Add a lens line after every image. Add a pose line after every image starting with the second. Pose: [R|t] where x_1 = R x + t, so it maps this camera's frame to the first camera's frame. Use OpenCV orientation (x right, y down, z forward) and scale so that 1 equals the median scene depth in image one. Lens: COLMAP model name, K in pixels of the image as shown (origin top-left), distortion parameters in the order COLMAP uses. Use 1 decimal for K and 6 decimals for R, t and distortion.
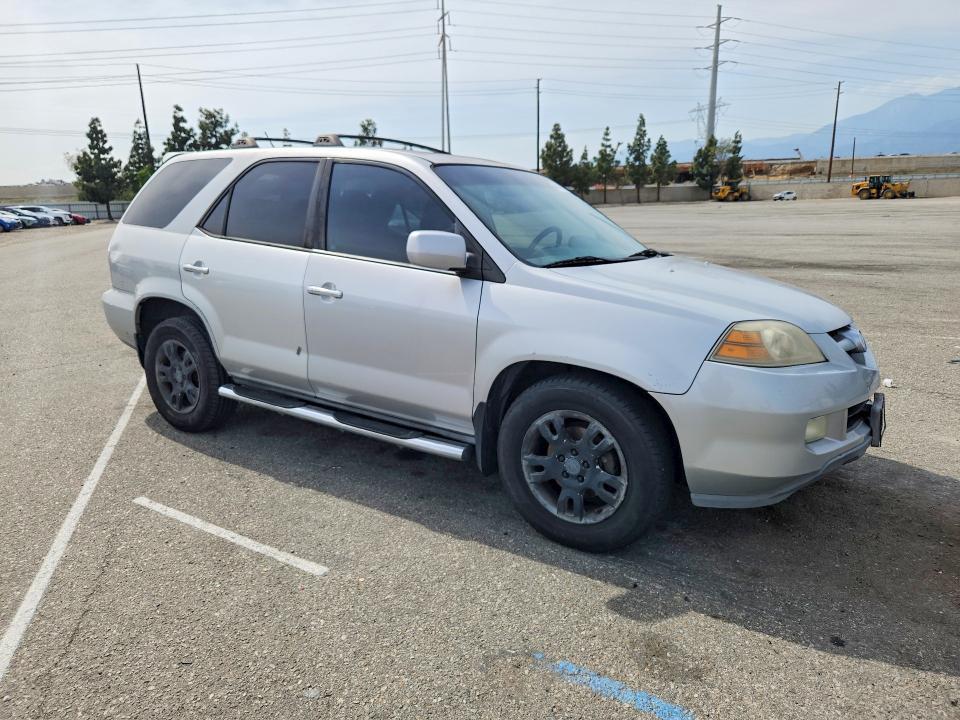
lens RADIAL K [[719.7, 0, 462.4], [0, 719.7, 367.4], [0, 0, 1]] dist [0.053752, -0.049030]
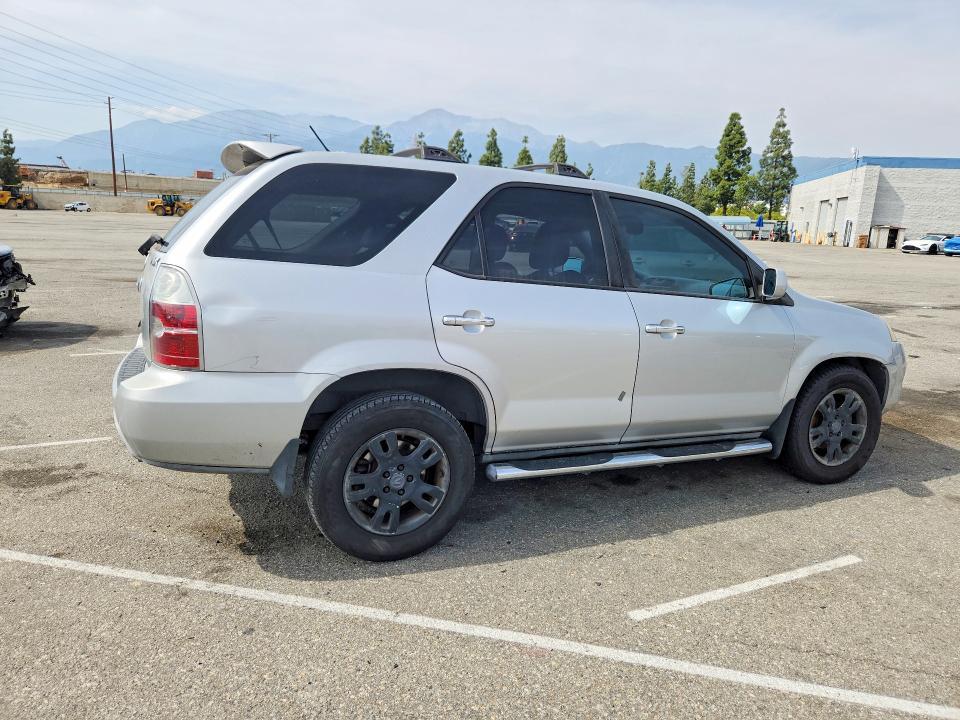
lens RADIAL K [[719.7, 0, 475.5], [0, 719.7, 360.1], [0, 0, 1]] dist [0.053752, -0.049030]
pose [[0.451444, -0.132555, 0.882398, -0.262884], [0.151500, 0.985933, 0.070599, -0.038069], [-0.879344, 0.101812, 0.465176, 0.170295]]
